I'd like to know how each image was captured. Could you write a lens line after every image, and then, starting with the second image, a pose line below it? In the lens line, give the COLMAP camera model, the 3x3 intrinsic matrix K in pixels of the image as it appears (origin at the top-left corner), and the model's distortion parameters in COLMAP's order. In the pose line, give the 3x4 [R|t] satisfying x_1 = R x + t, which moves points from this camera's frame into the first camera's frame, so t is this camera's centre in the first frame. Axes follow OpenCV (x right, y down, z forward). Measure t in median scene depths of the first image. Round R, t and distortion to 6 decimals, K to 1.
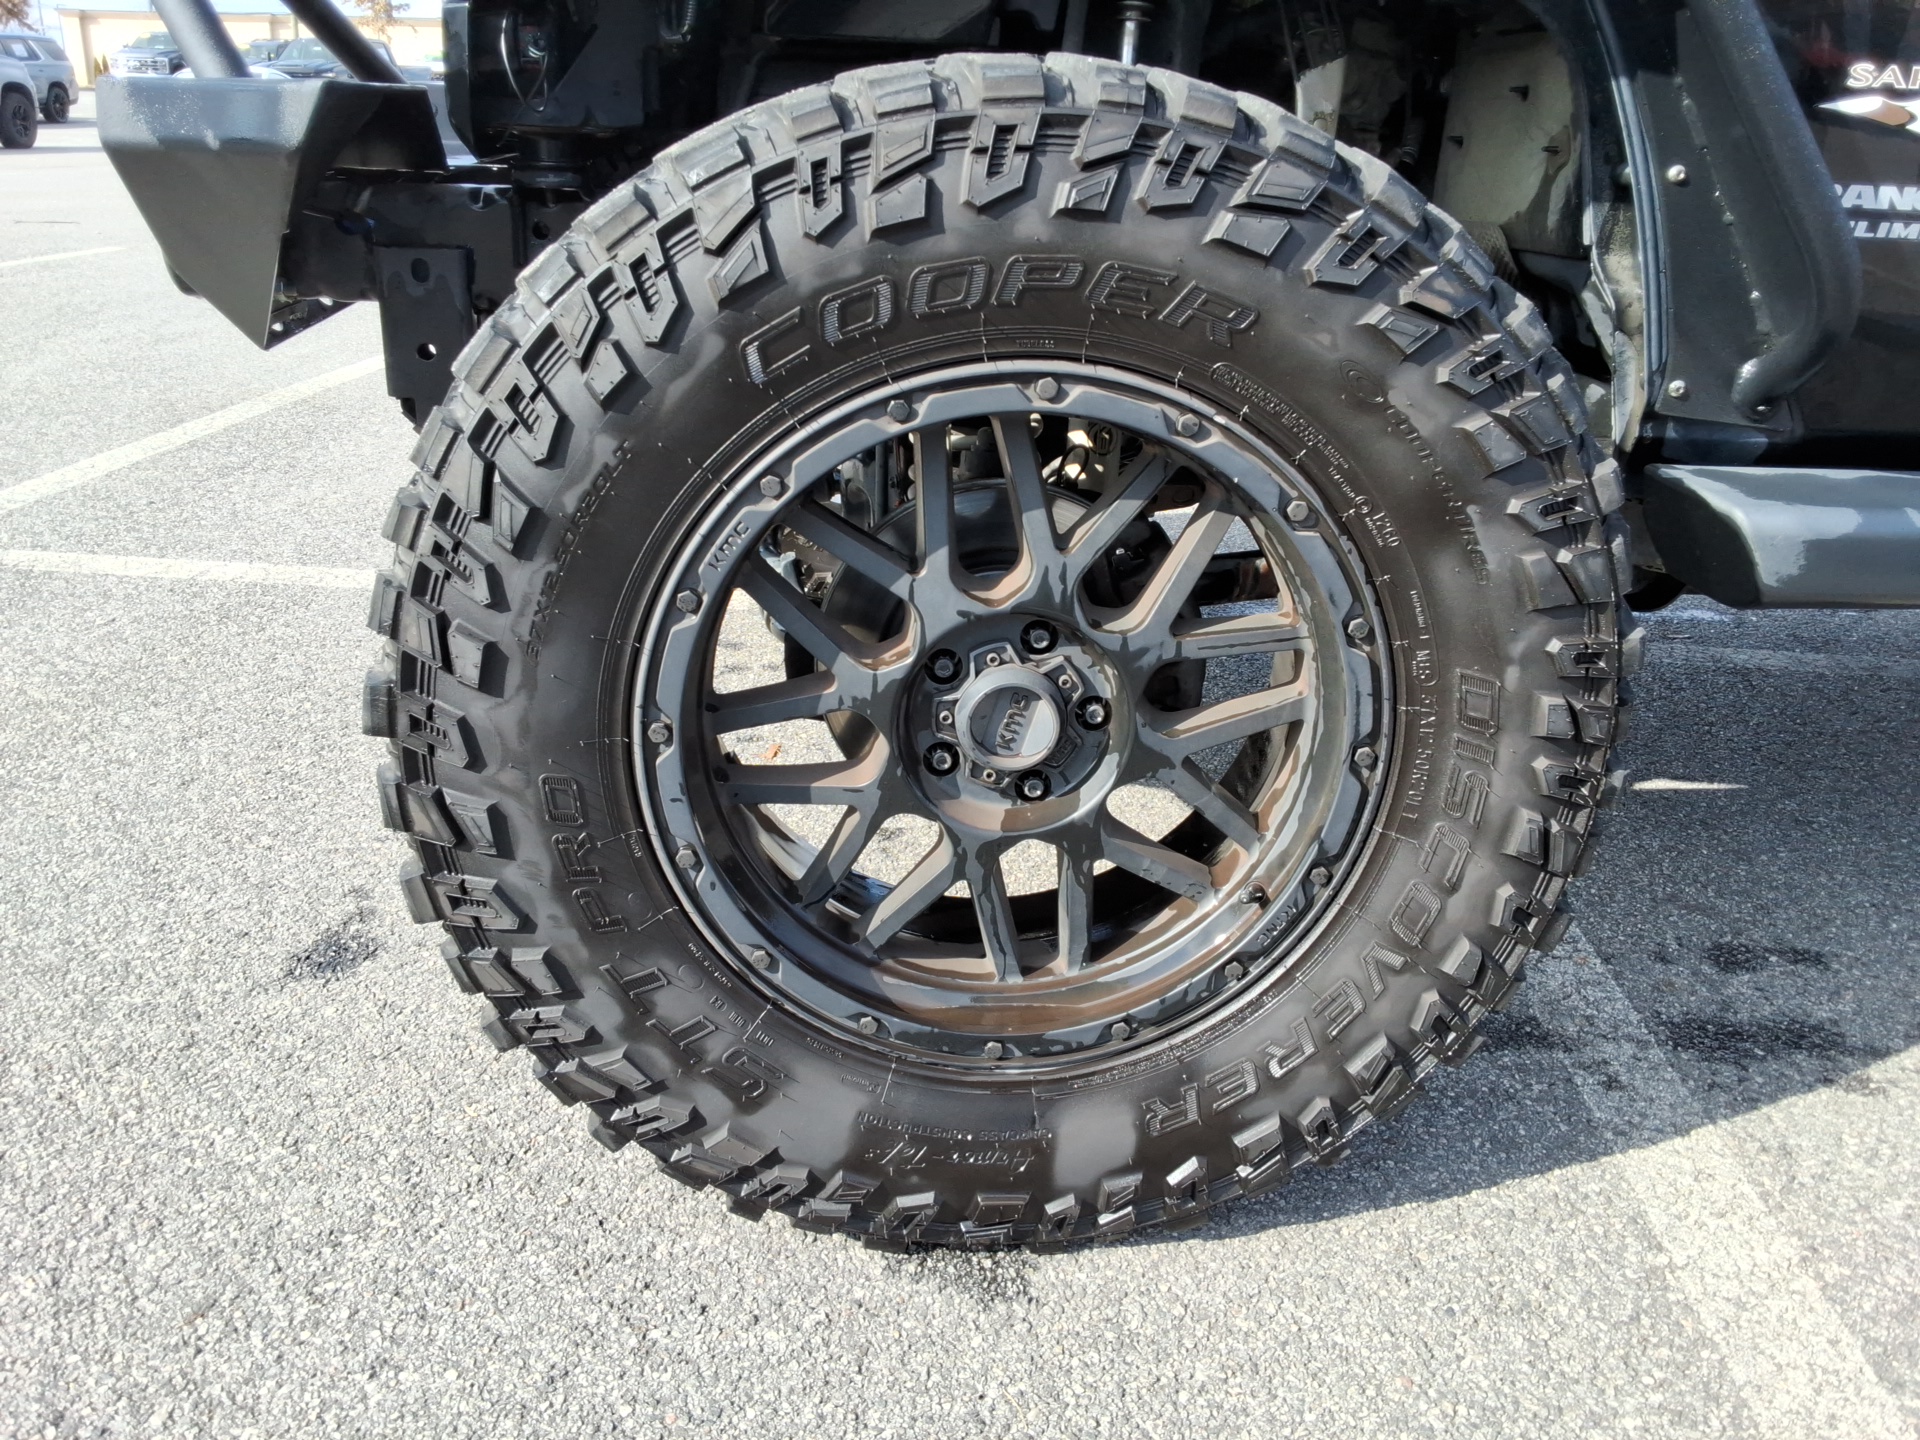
lens RADIAL K [[1533.8, 0, 965.1], [0, 1533.8, 712.5], [0, 0, 1]] dist [0.059564, -0.082249]
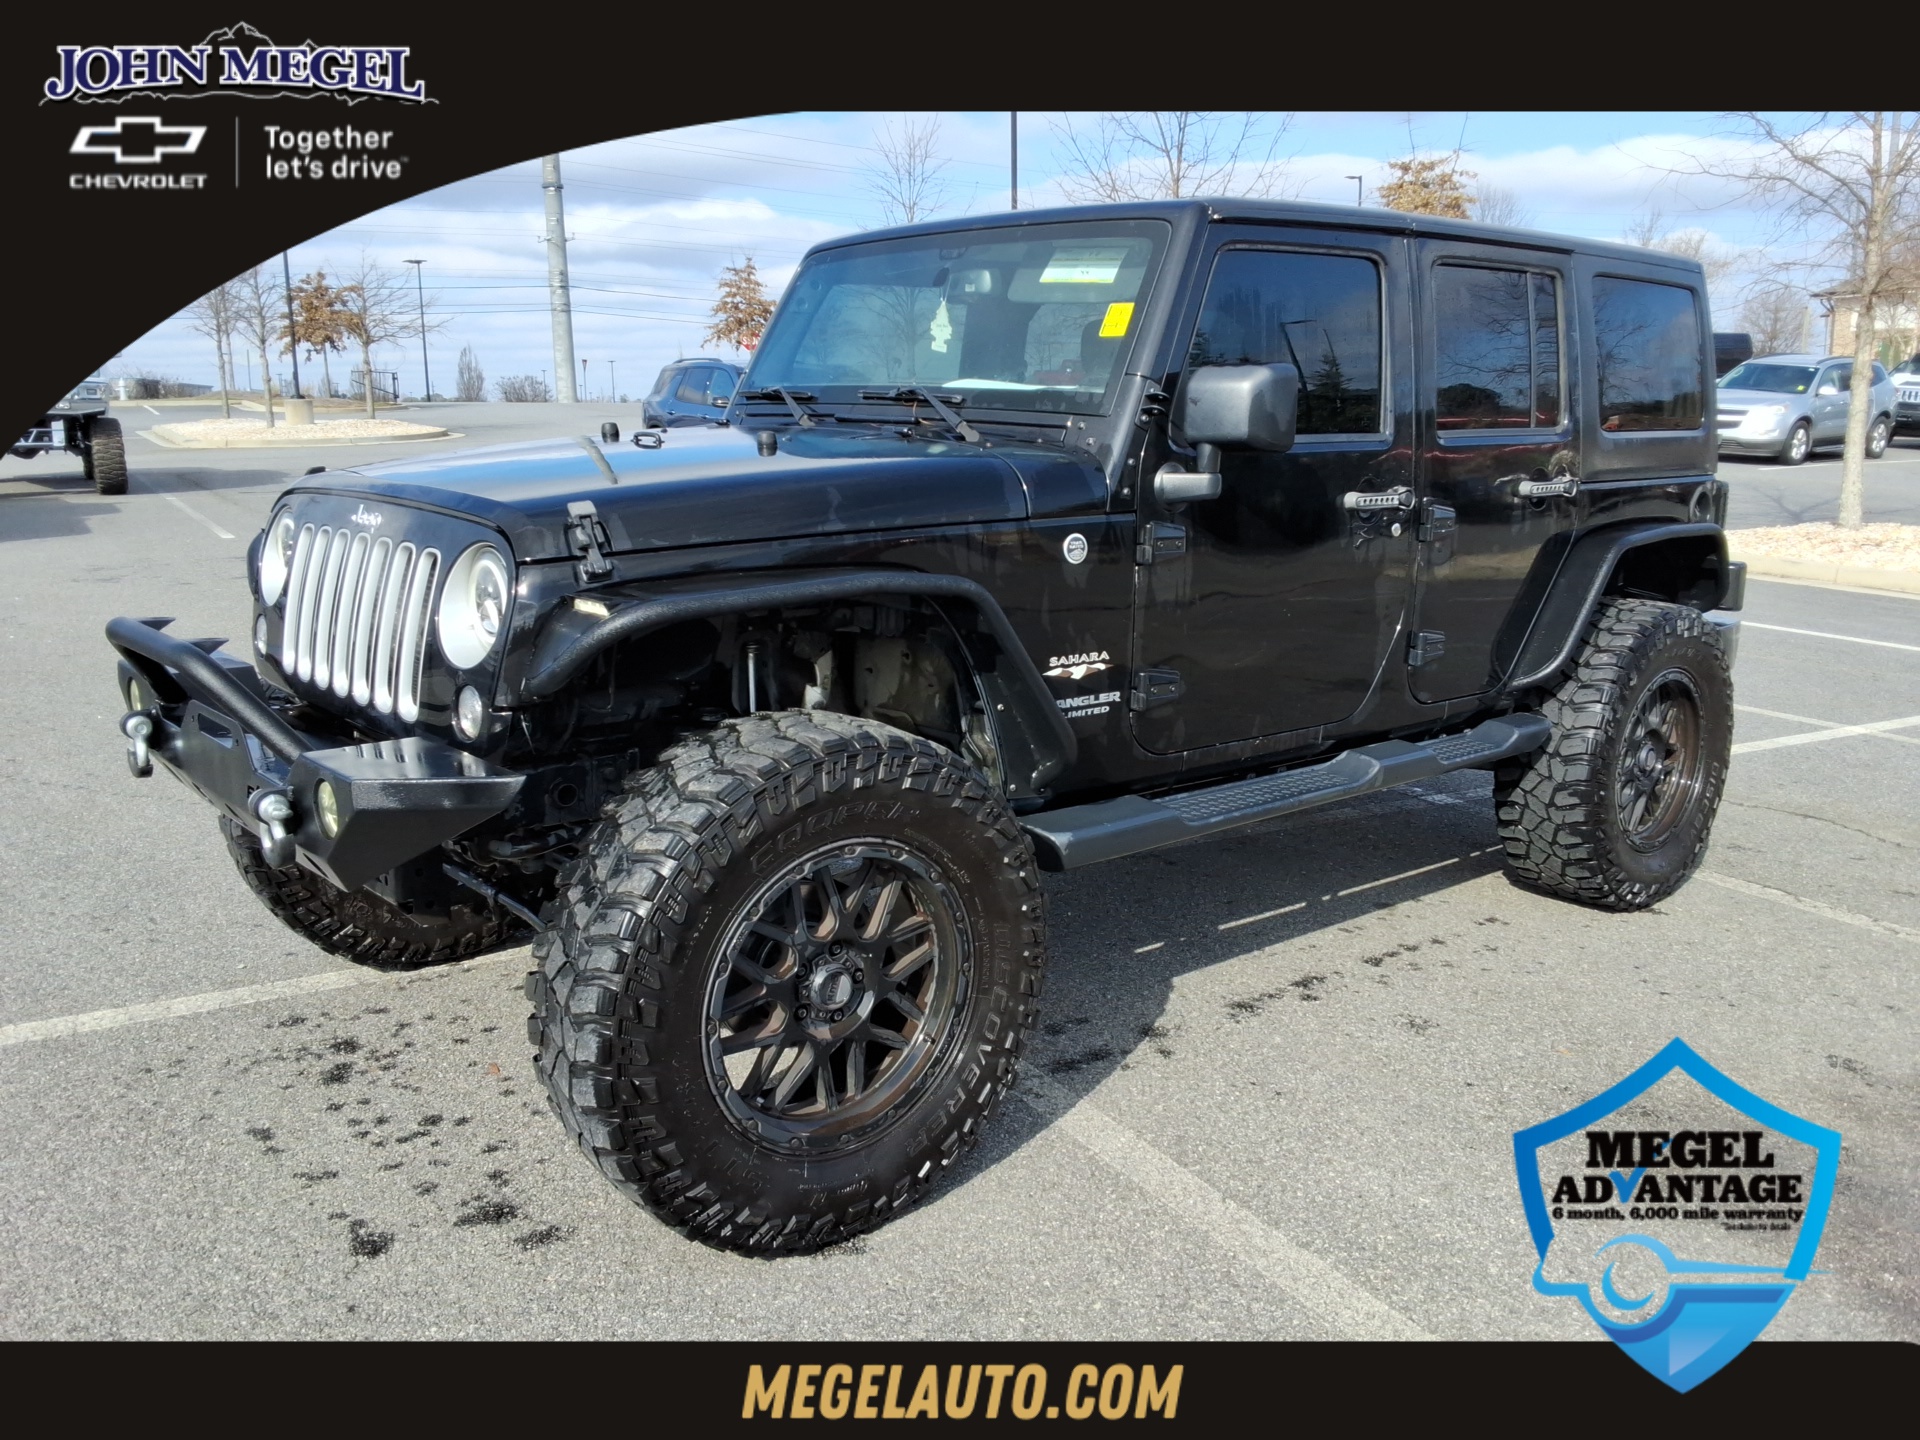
lens RADIAL K [[1533.8, 0, 957.7], [0, 1533.8, 717.2], [0, 0, 1]] dist [0.059564, -0.082249]
pose [[0.830226, -0.141233, 0.539238, -0.928034], [0.220287, 0.971756, -0.084644, -0.140776], [-0.512053, 0.189061, 0.837889, -1.022396]]
